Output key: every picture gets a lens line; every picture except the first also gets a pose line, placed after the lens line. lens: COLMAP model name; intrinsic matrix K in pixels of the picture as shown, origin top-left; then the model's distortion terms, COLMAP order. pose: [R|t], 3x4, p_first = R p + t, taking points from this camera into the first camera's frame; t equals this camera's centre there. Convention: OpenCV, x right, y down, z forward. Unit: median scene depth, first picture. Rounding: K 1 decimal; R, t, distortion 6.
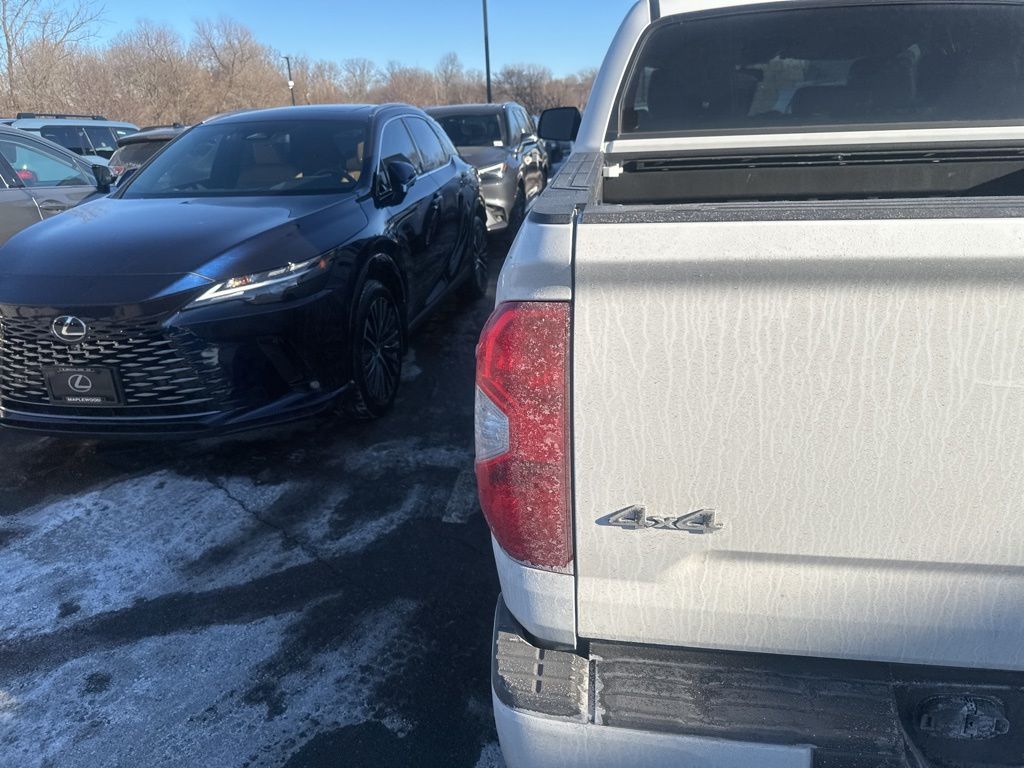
lens RADIAL K [[723.0, 0, 512.0], [0, 723.0, 384.0], [0, 0, 1]] dist [0.064447, -0.068719]
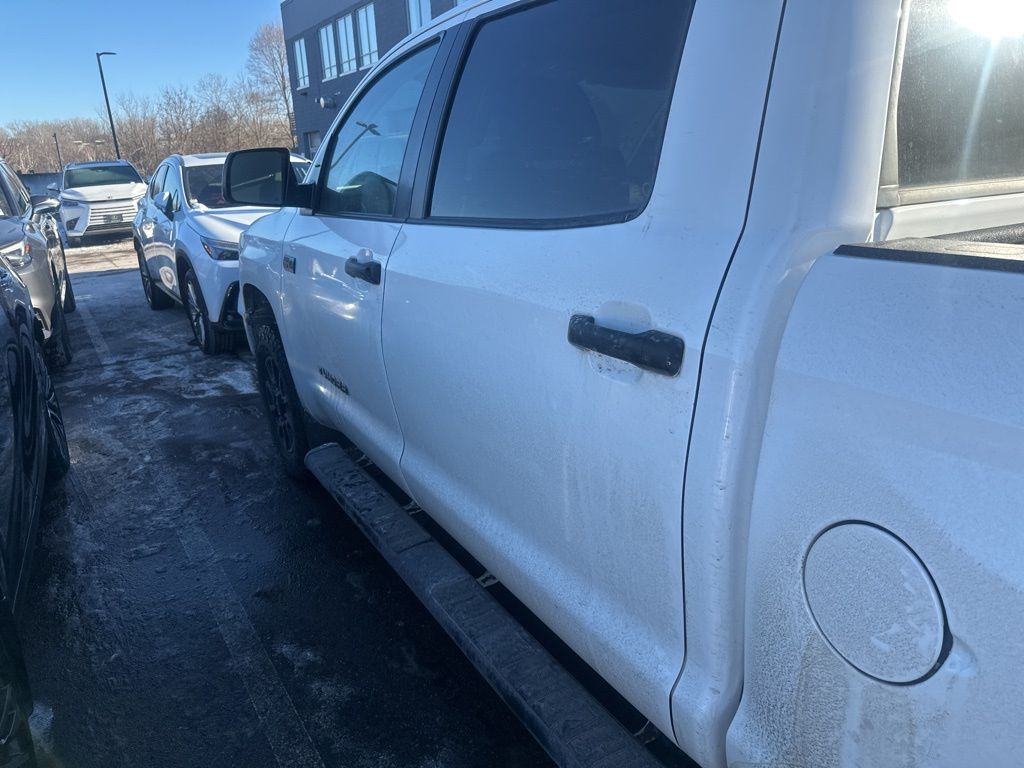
lens RADIAL K [[727.4, 0, 516.7], [0, 727.4, 403.4], [0, 0, 1]] dist [0.022235, -0.006501]
pose [[0.790109, -0.190161, 0.582723, -0.255718], [0.218501, 0.975586, 0.022102, -0.296102], [-0.572700, 0.109862, 0.812370, 0.844392]]
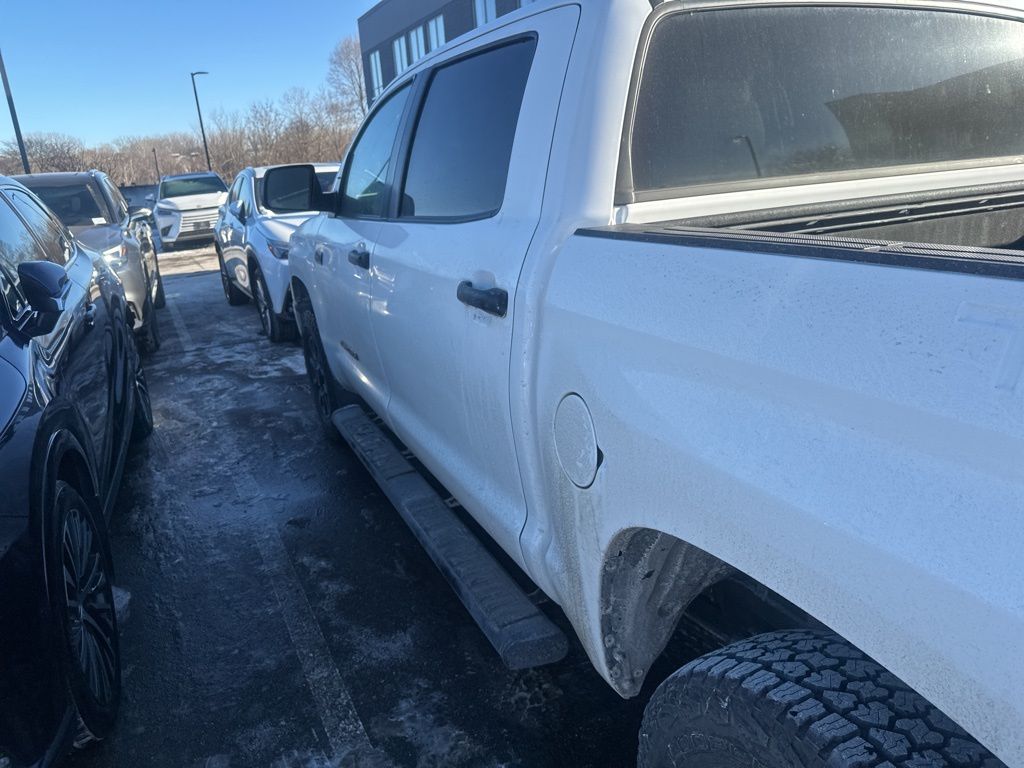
lens RADIAL K [[721.1, 0, 510.1], [0, 721.1, 394.1], [0, 0, 1]] dist [0.072744, -0.082240]
pose [[0.849044, -0.178308, 0.497324, -0.261689], [0.212563, 0.977066, -0.012580, -0.205762], [-0.483675, 0.116394, 0.867474, 0.581485]]
